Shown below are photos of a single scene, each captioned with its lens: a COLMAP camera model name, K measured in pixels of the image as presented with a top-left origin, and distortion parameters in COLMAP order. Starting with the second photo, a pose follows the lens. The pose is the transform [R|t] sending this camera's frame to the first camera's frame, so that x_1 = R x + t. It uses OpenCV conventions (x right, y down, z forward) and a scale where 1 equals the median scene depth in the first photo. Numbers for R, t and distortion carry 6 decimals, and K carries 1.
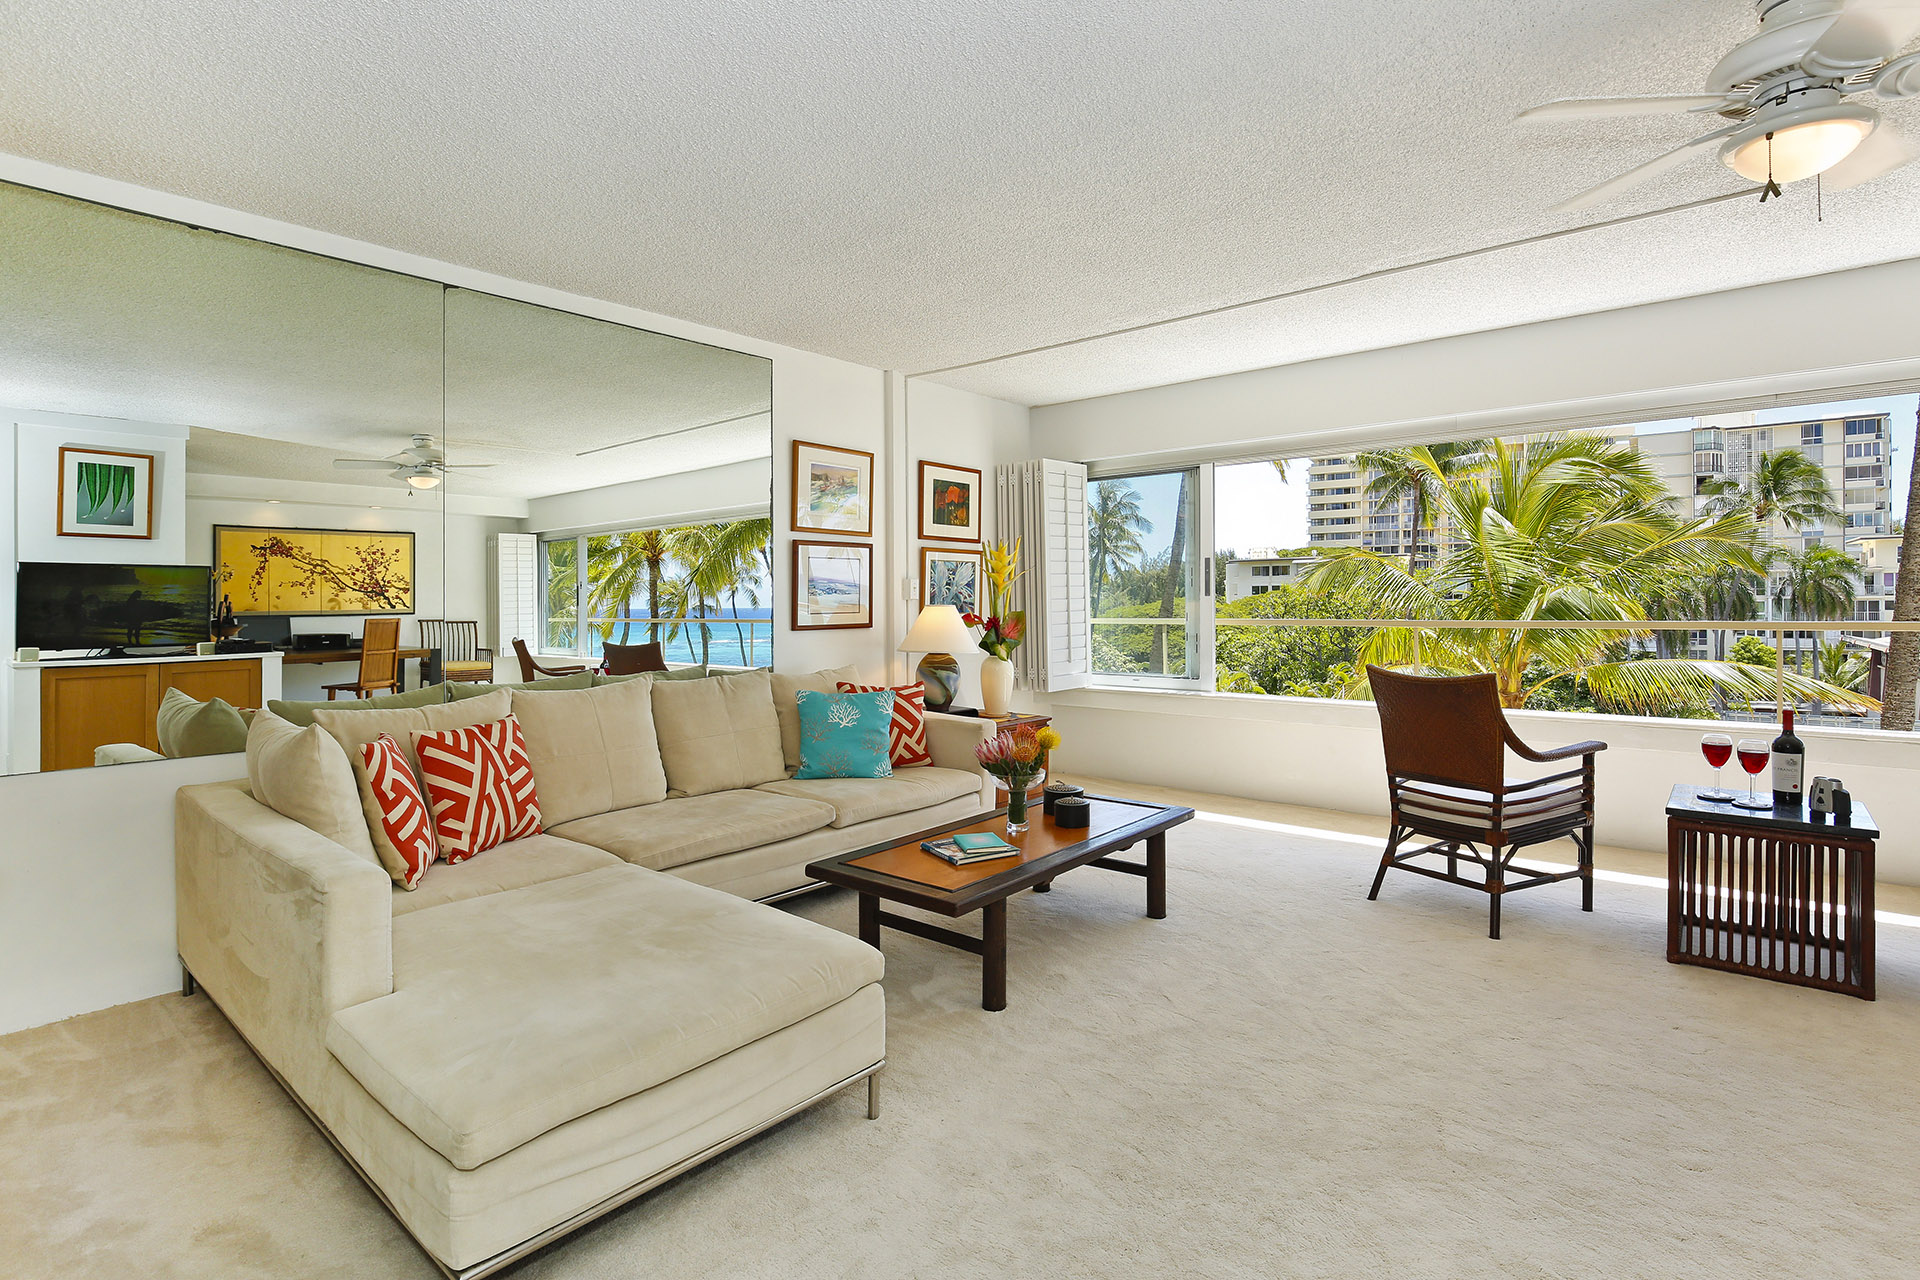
lens RADIAL K [[1035.7, 0, 949.5], [0, 1035.7, 628.9], [0, 0, 1]] dist [-0.003279, 0.000014]
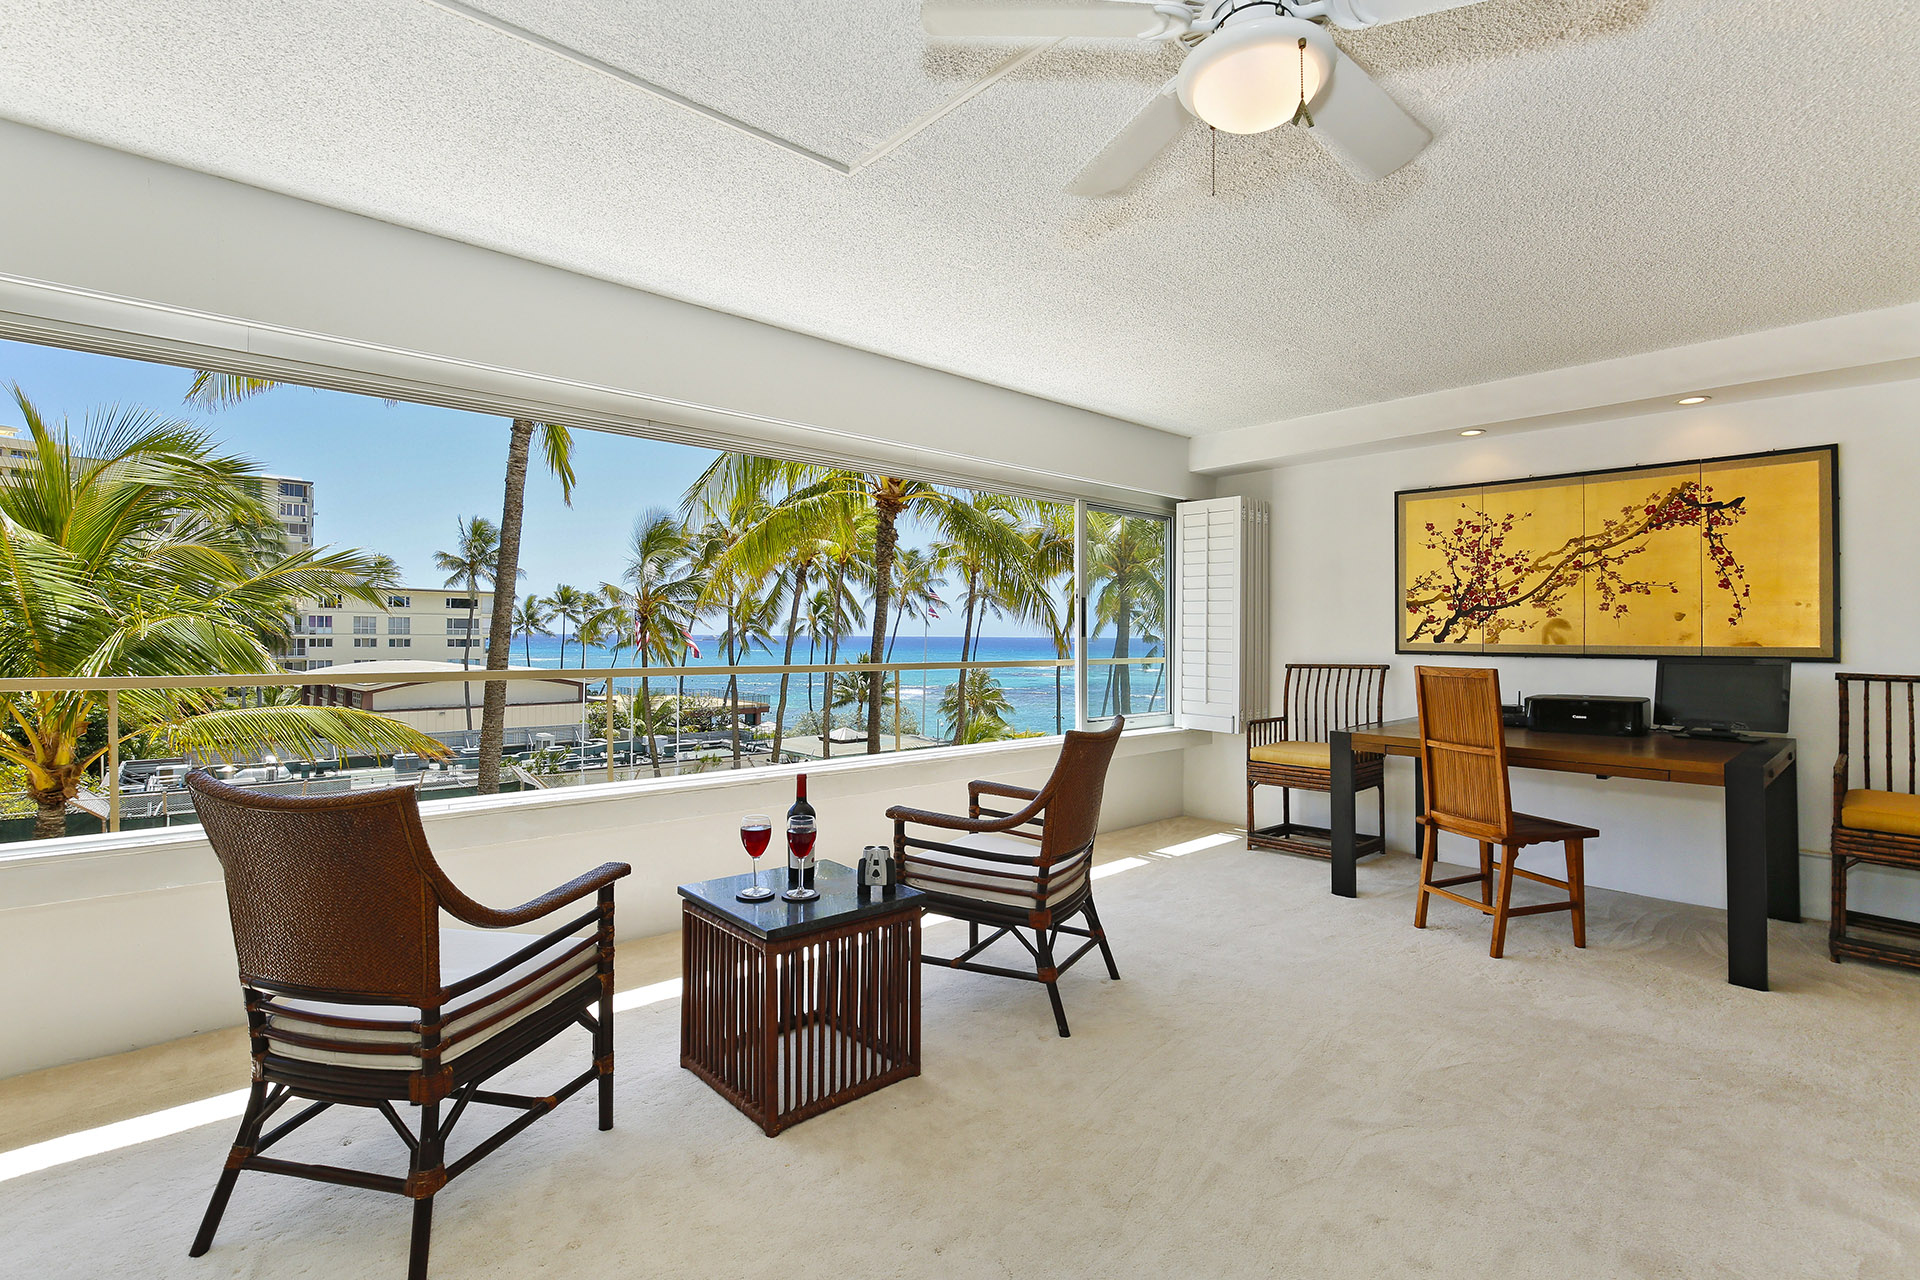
lens RADIAL K [[939.2, 0, 975.0], [0, 939.2, 636.4], [0, 0, 1]] dist [-0.073815, 0.043479]
pose [[0.178946, 0.022998, 0.983590, 0.080003], [0.003920, 0.999702, -0.024088, -0.019047], [-0.983851, 0.008166, 0.178802, 0.620320]]
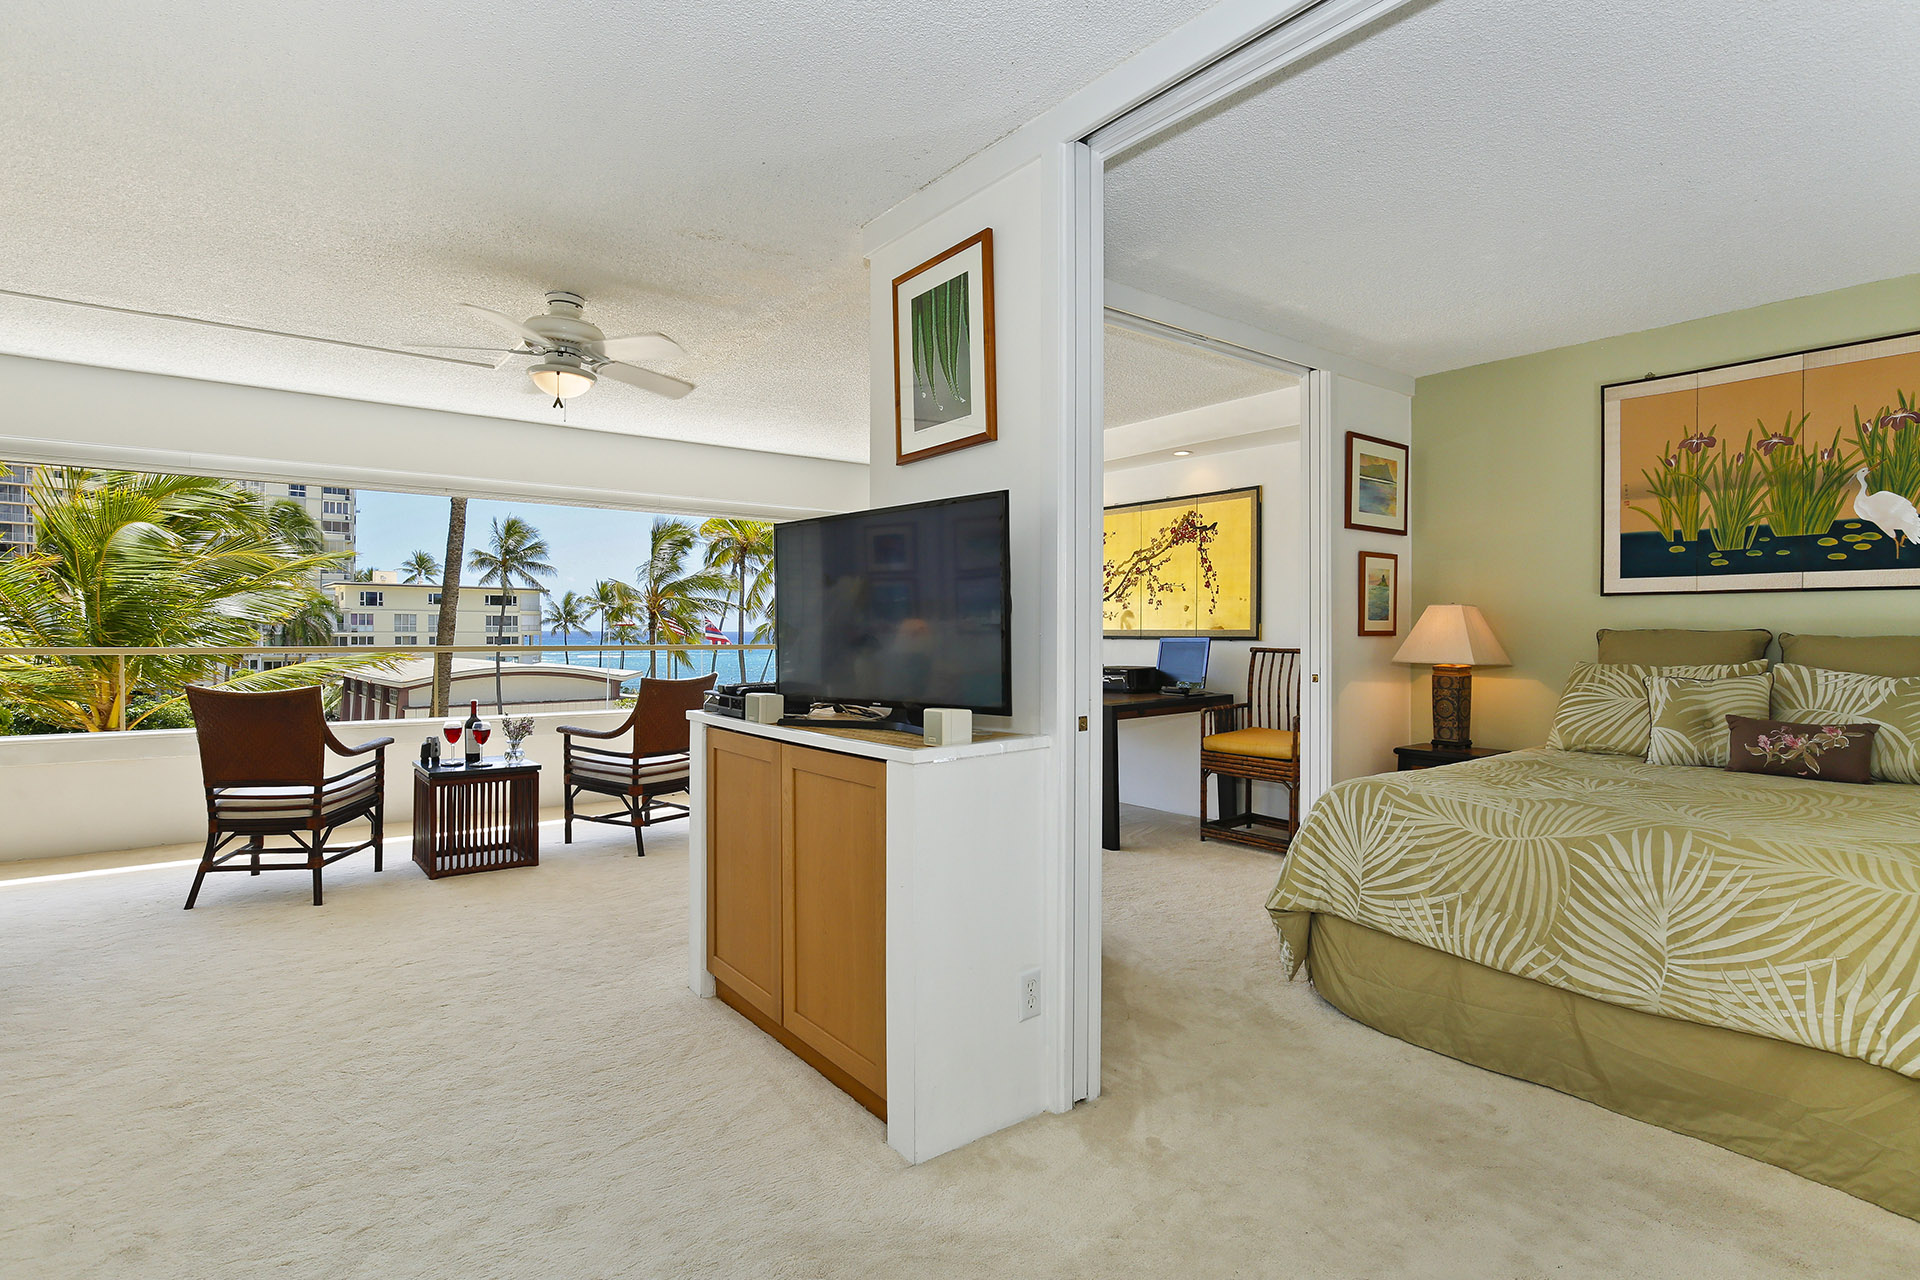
lens RADIAL K [[1035.7, 0, 949.5], [0, 1035.7, 628.9], [0, 0, 1]] dist [-0.003279, 0.000014]
pose [[0.289572, 0.025736, 0.956810, -0.388429], [0.005173, 0.999582, -0.028452, 0.011303], [-0.957142, 0.013188, 0.289318, -0.053228]]
